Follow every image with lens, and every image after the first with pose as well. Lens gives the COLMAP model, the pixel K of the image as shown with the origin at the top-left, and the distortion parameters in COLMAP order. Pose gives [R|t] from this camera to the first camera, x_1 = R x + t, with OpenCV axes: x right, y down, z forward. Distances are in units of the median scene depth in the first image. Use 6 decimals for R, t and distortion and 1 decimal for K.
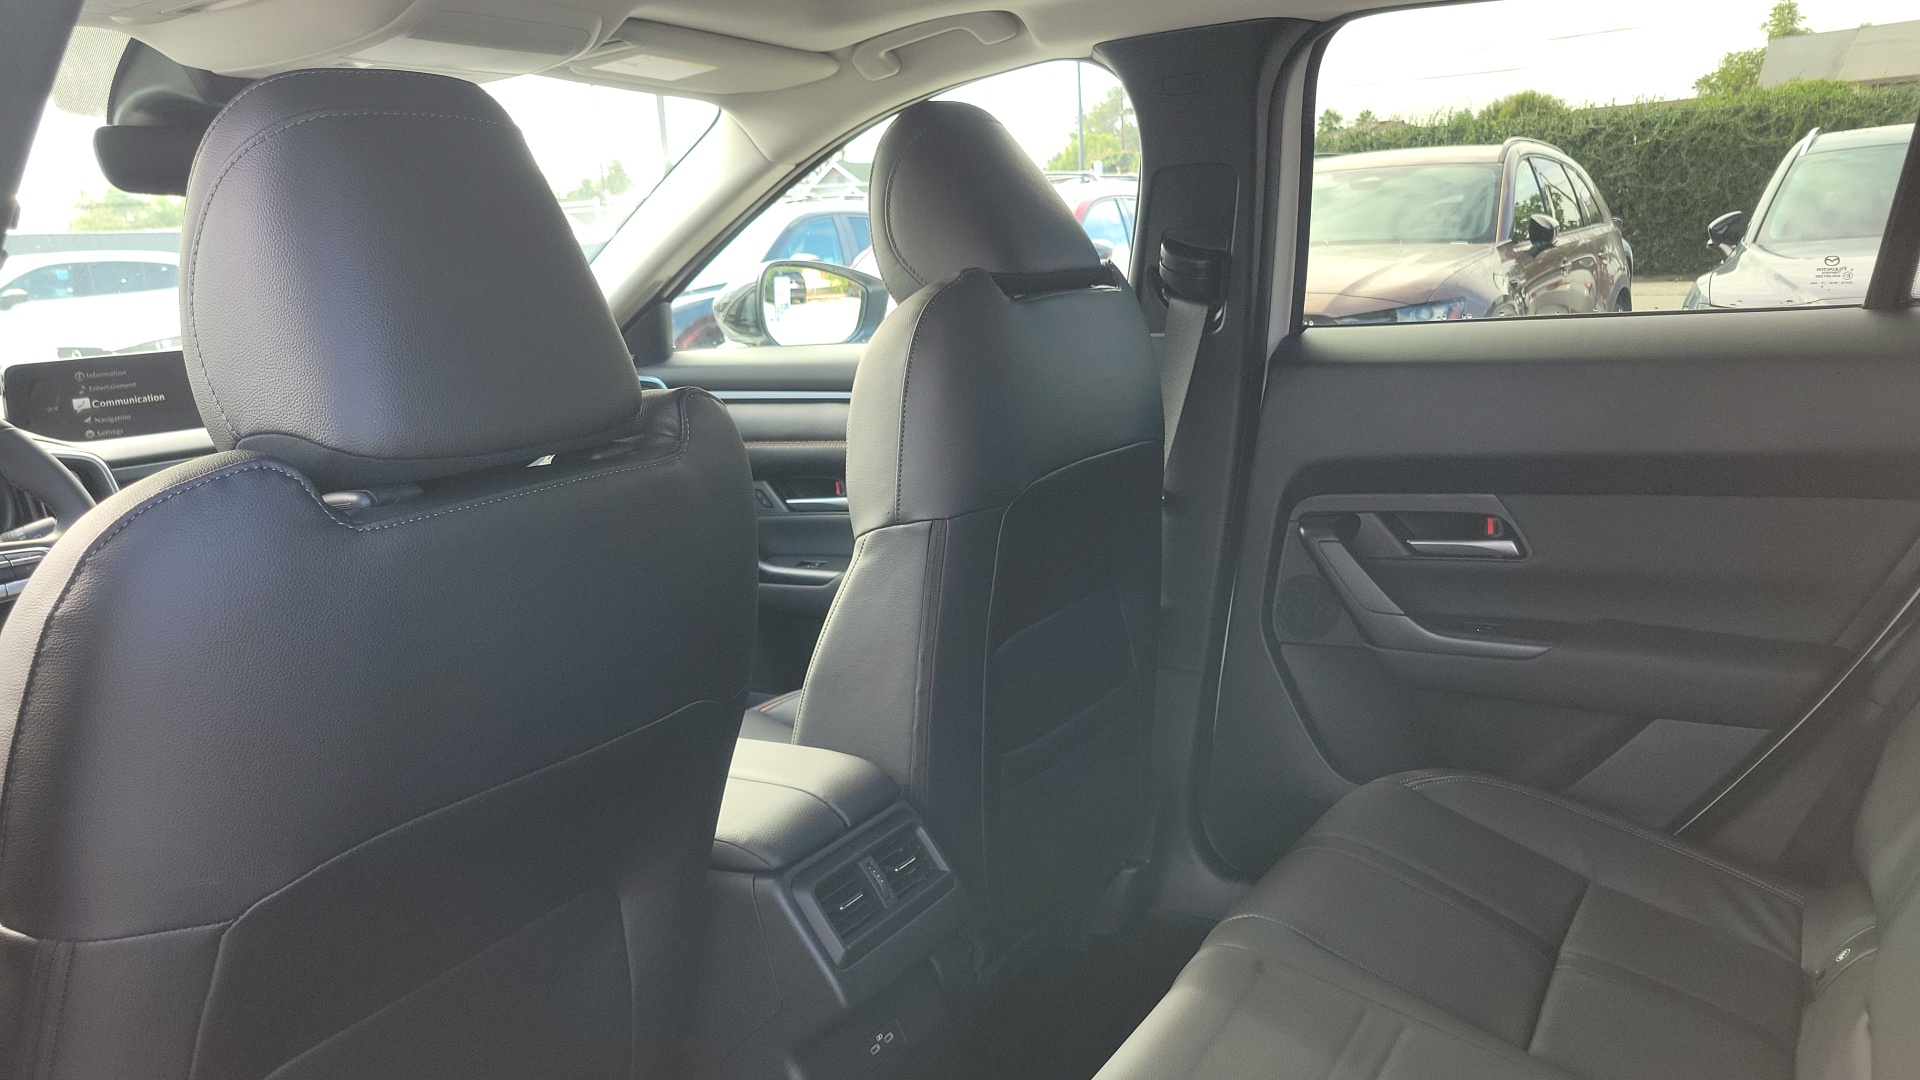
lens RADIAL K [[1450.9, 0, 962.3], [0, 1450.9, 528.3], [0, 0, 1]] dist [0.005060, -0.004983]
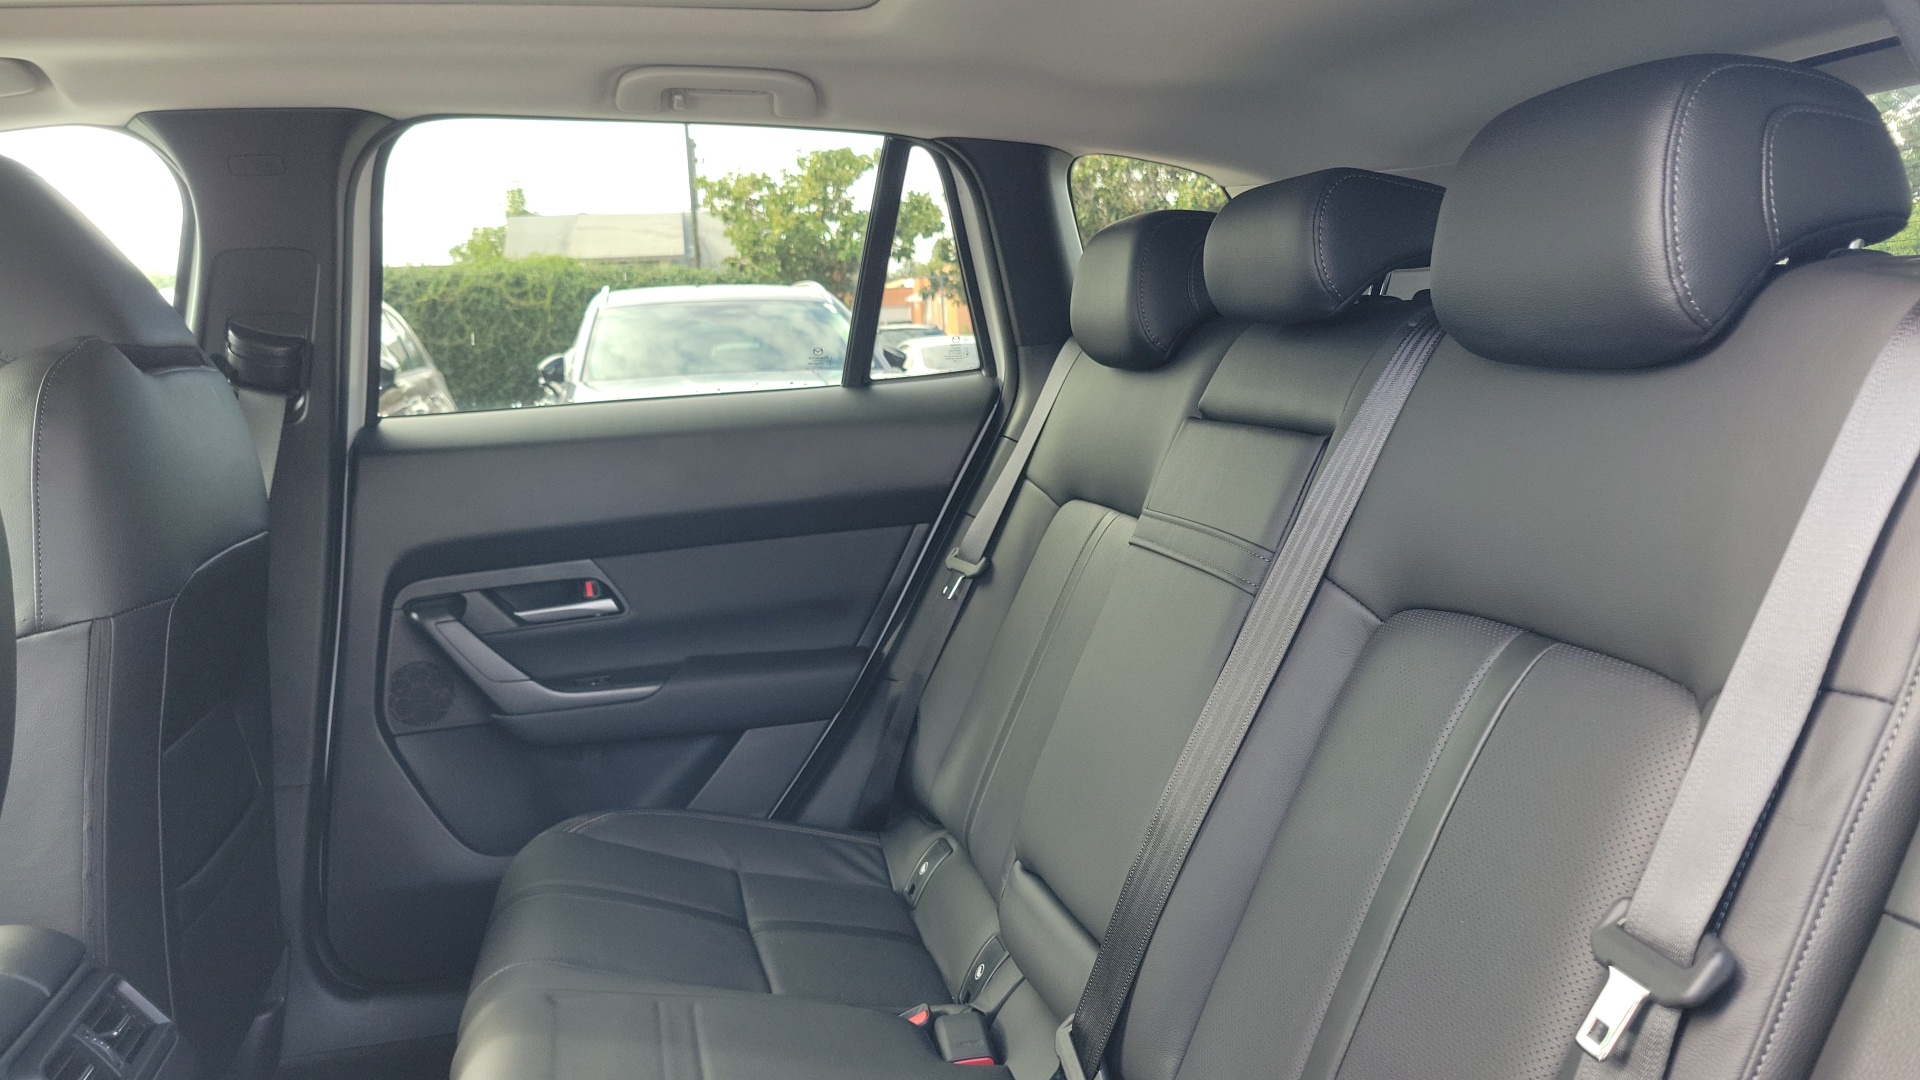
lens RADIAL K [[1445.8, 0, 967.6], [0, 1445.8, 555.5], [0, 0, 1]] dist [0.005165, -0.001721]
pose [[0.687127, -0.081509, 0.721950, -0.223407], [0.146524, 0.988816, -0.027818, 0.044611], [-0.711609, 0.124898, 0.691385, 0.027229]]
